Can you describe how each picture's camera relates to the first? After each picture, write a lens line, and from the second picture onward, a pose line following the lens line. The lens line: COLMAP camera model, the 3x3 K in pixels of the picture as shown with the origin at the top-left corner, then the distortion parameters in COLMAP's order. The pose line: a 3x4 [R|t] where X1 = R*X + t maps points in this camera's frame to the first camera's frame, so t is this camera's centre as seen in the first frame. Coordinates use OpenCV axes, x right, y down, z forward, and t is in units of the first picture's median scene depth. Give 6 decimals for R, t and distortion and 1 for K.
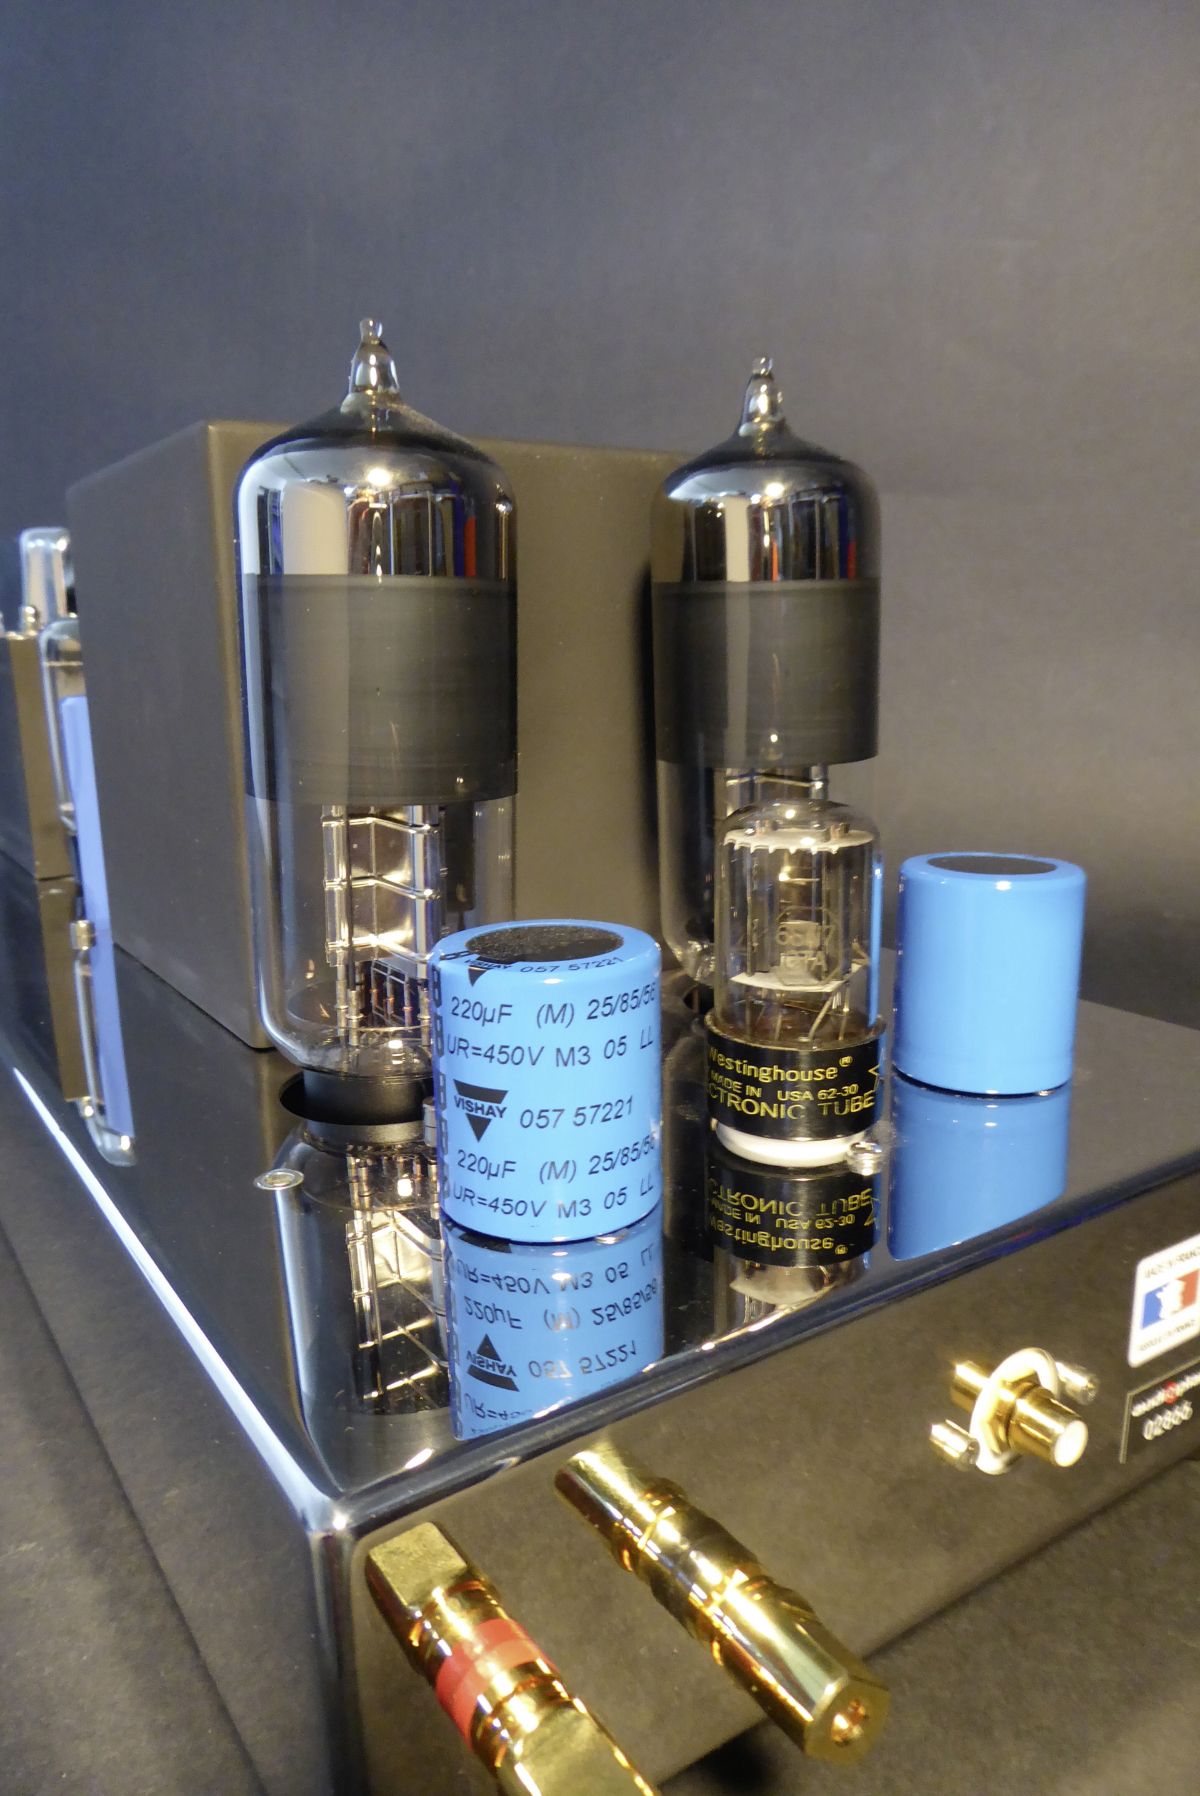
lens RADIAL K [[1271.0, 0, 600.0], [0, 1271.0, 898.0], [0, 0, 1]] dist [0.020318, 0.001766]
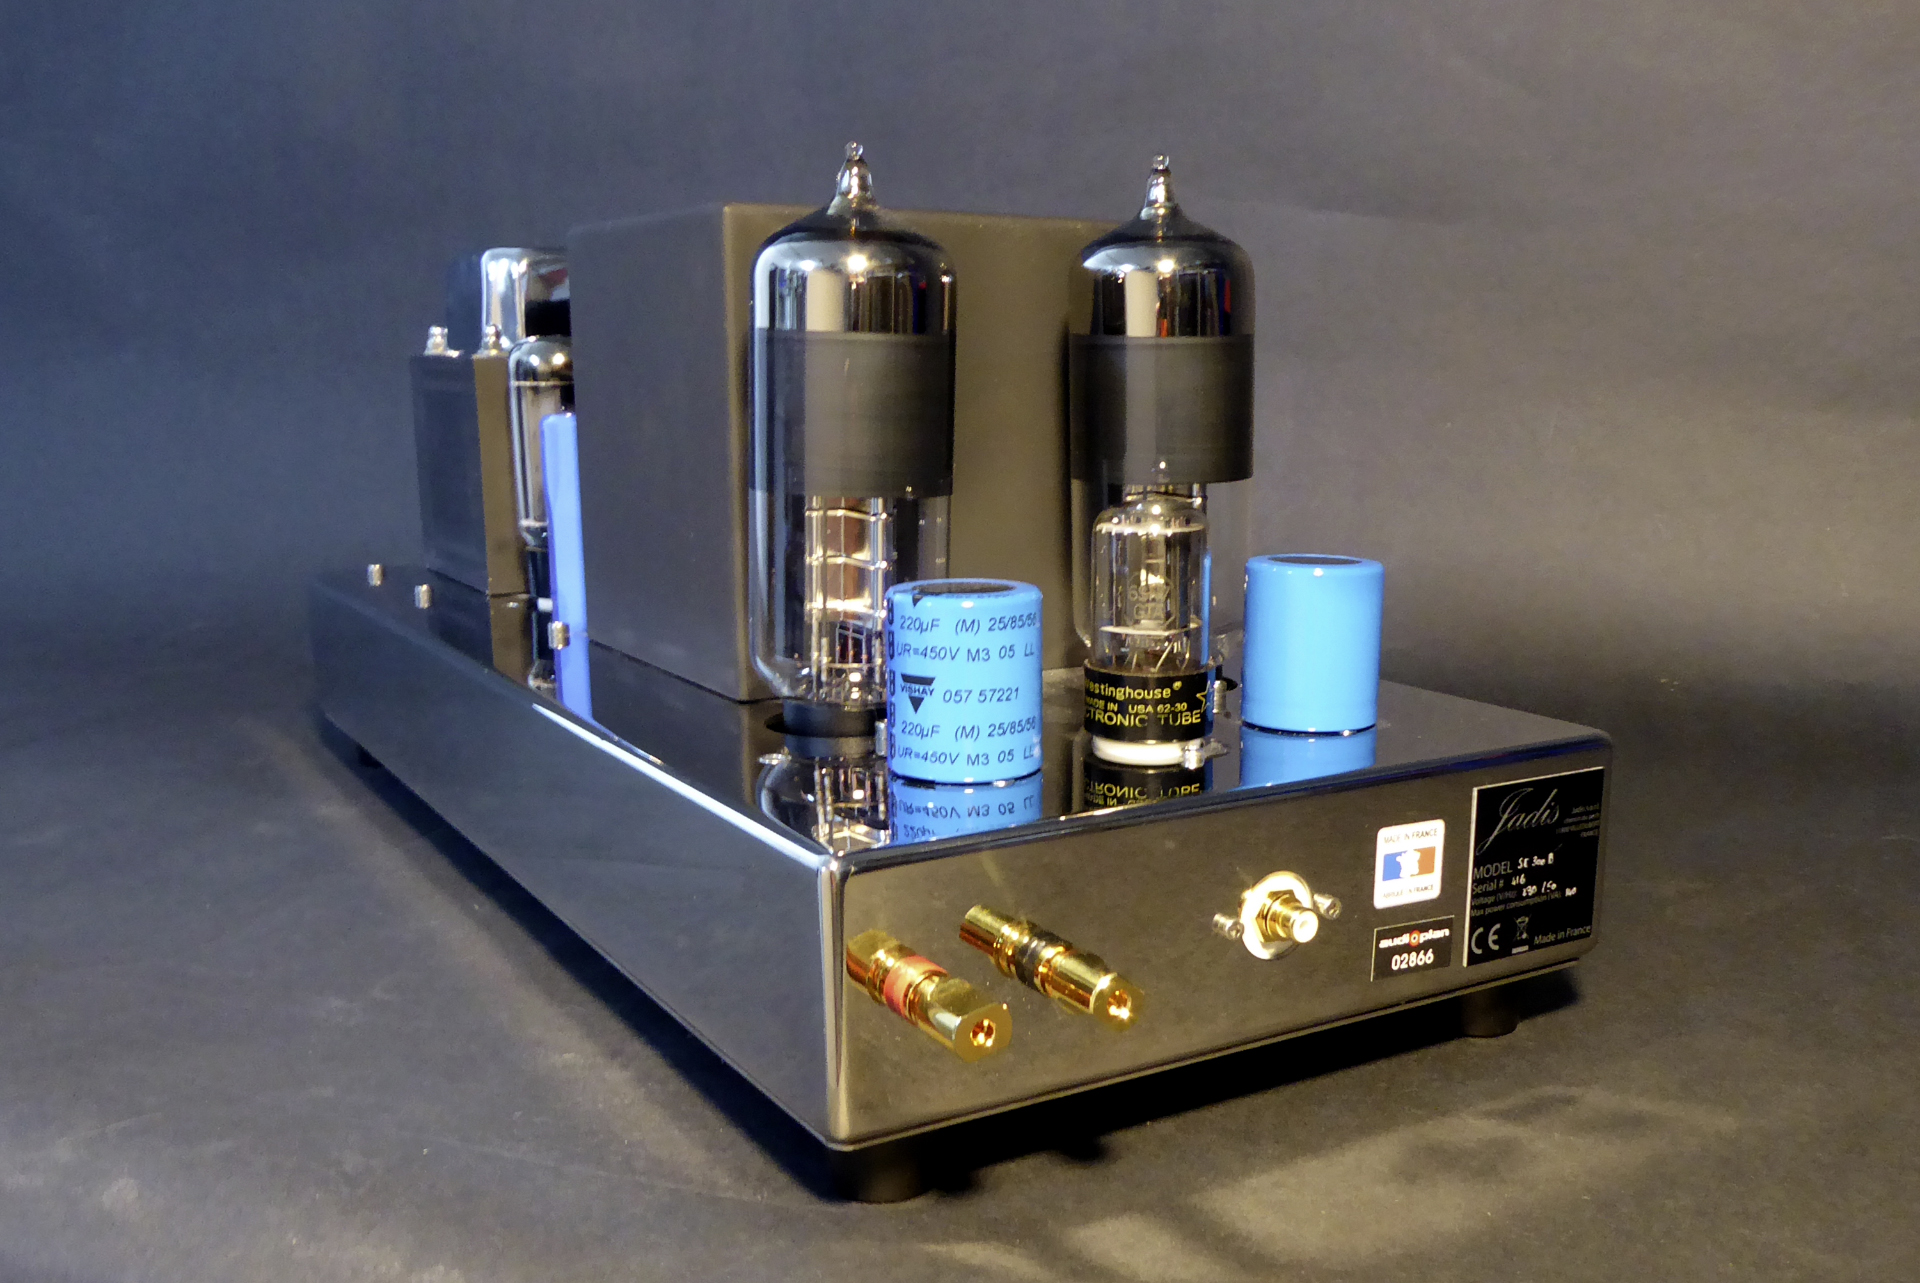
lens RADIAL K [[1408.6, 0, 1036.4], [0, 1408.6, 639.0], [0, 0, 1]] dist [0.002560, 0.002674]
pose [[0.999507, 0.026786, -0.016400, 0.055209], [-0.026934, 0.999598, -0.008842, 0.085649], [0.016156, 0.009280, 0.999826, -0.509318]]
